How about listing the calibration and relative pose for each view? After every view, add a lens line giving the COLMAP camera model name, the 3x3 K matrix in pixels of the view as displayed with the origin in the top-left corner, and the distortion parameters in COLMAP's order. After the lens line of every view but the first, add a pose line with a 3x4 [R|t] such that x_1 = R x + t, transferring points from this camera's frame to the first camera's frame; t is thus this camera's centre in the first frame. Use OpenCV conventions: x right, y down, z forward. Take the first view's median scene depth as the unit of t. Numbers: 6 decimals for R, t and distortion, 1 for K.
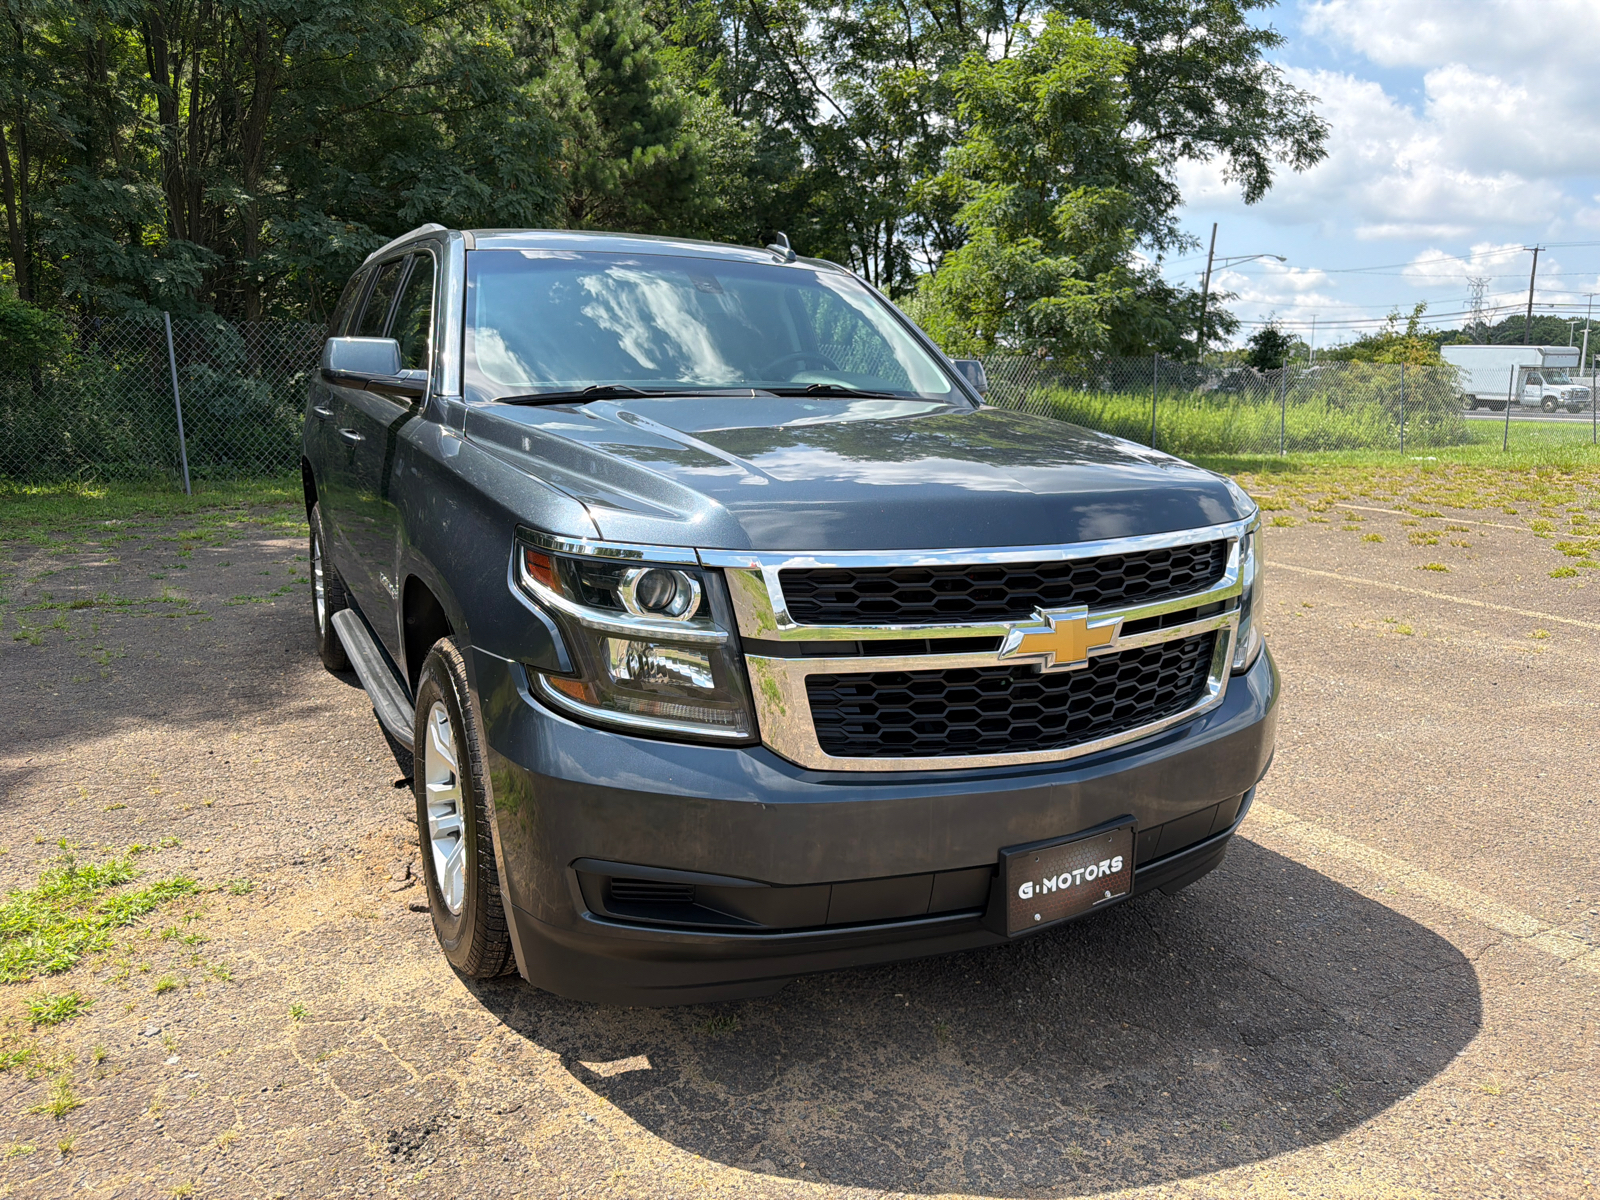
lens RADIAL K [[1131.7, 0, 805.8], [0, 1131.7, 600.7], [0, 0, 1]] dist [0.016184, -0.022978]
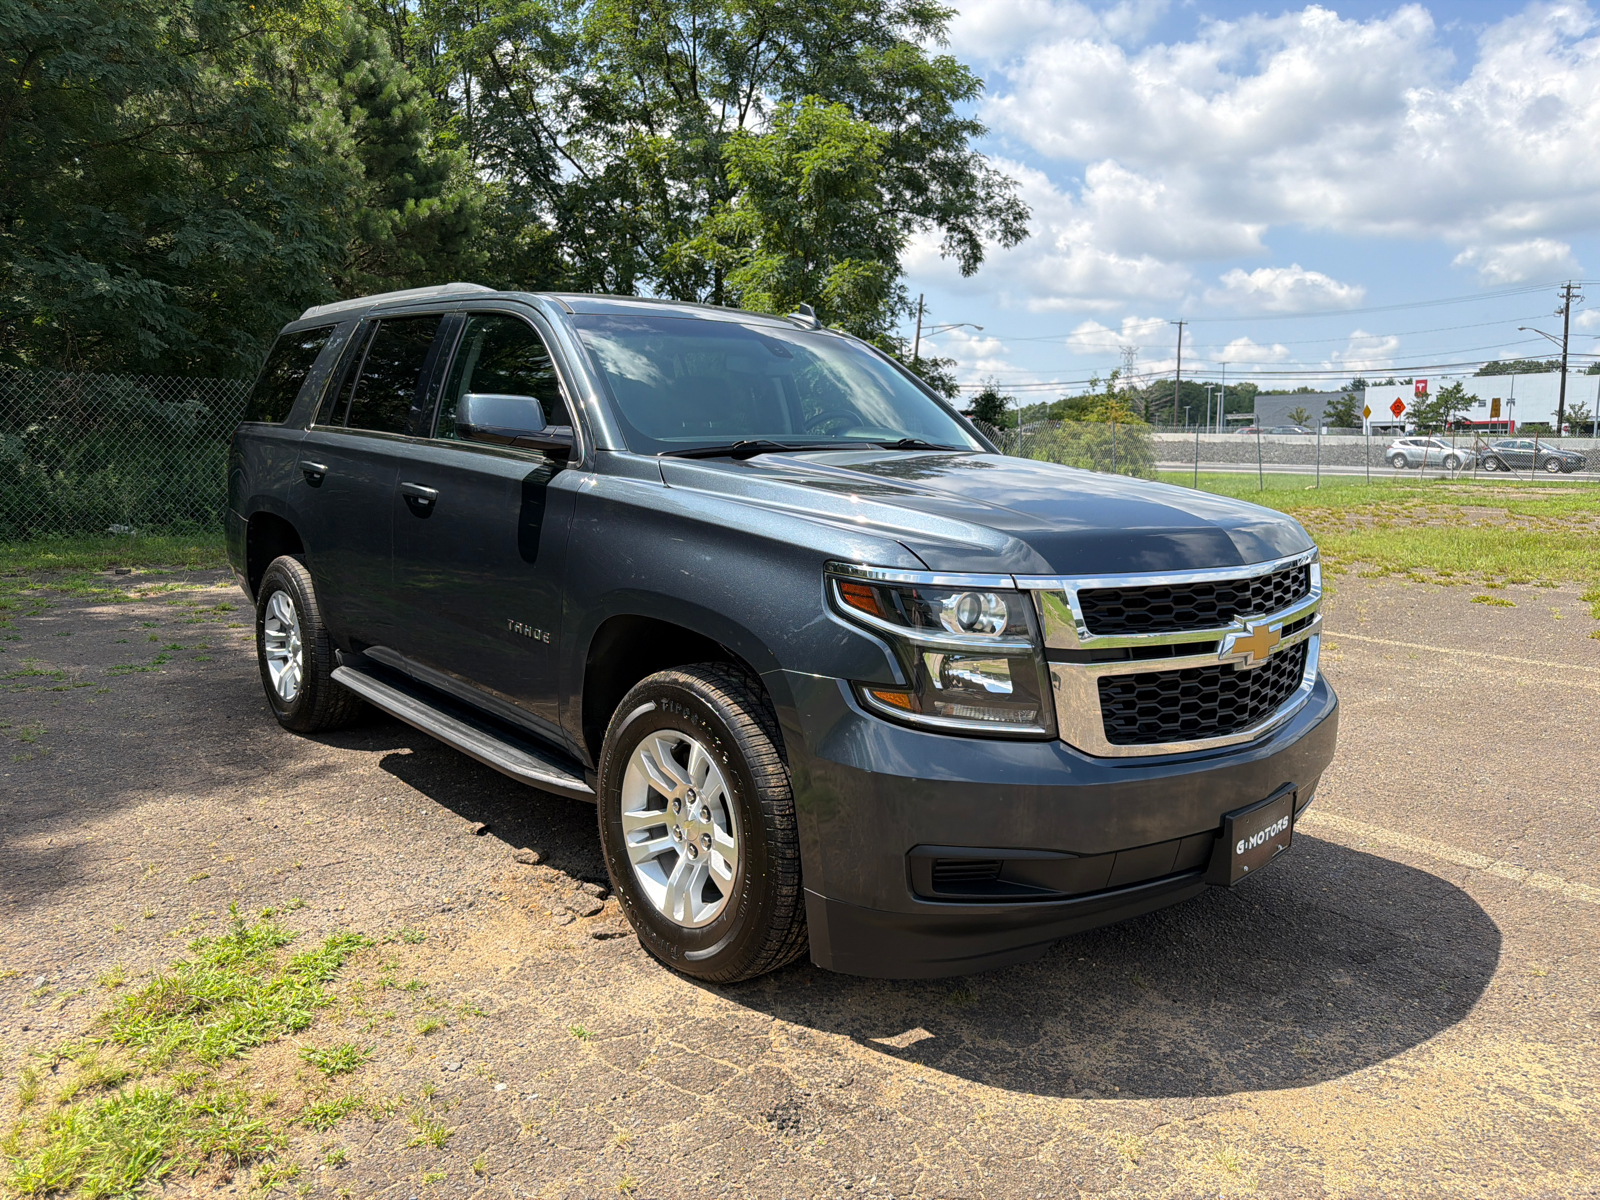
lens RADIAL K [[1131.7, 0, 789.5], [0, 1131.7, 611.2], [0, 0, 1]] dist [0.016184, -0.022978]
pose [[0.970317, -0.035279, 0.239251, -0.444766], [0.044534, 0.998450, -0.033387, 0.015775], [-0.237703, 0.043051, 0.970383, -0.070400]]
